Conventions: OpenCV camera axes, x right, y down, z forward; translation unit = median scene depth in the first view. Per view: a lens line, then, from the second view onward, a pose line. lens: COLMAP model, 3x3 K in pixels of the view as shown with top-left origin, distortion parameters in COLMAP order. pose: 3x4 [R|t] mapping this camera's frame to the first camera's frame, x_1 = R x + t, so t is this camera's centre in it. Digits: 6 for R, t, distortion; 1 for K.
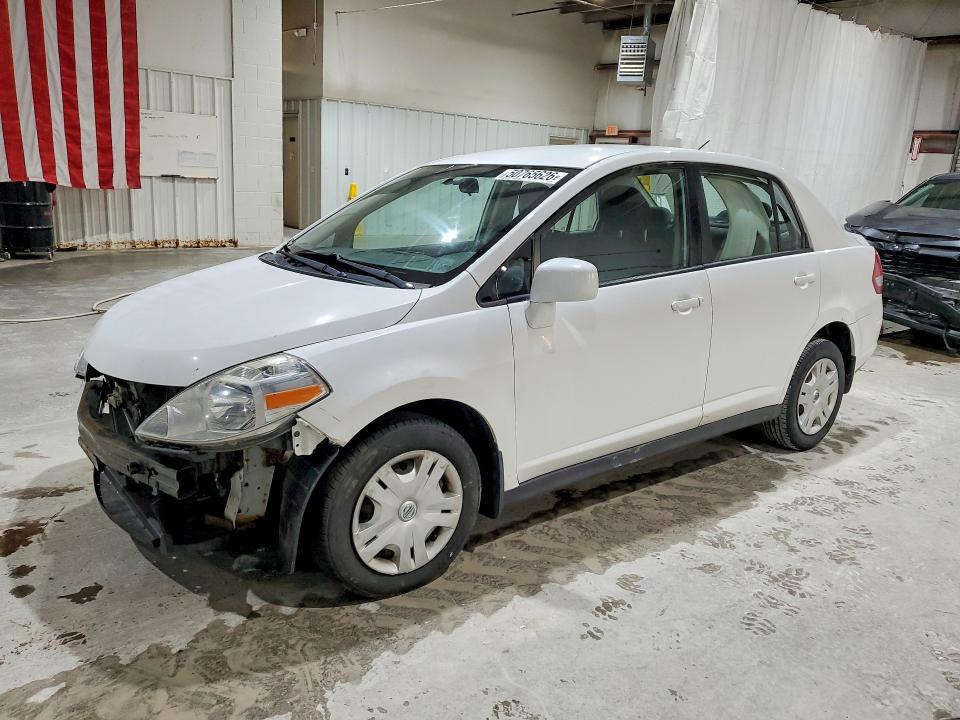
lens RADIAL K [[750.9, 0, 475.7], [0, 750.9, 356.8], [0, 0, 1]] dist [0.008787, 0.011364]
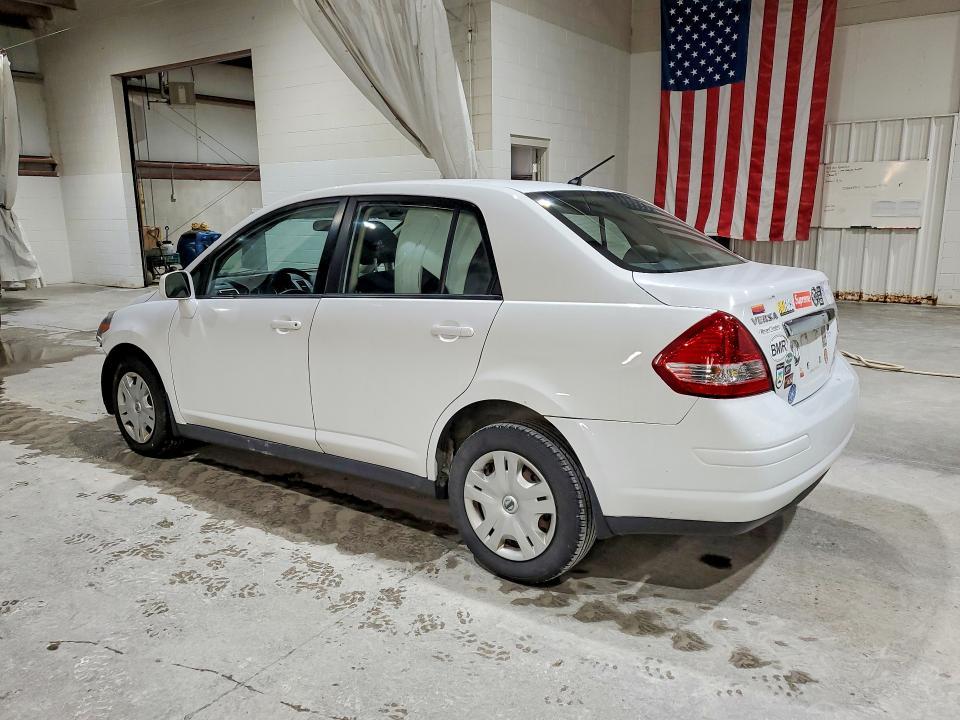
lens RADIAL K [[750.9, 0, 474.3], [0, 750.9, 362.4], [0, 0, 1]] dist [0.008787, 0.011364]
pose [[0.256181, 0.139168, -0.956558, 1.121304], [-0.207042, 0.974516, 0.086332, -0.134759], [0.944196, 0.175931, 0.278466, 0.767519]]
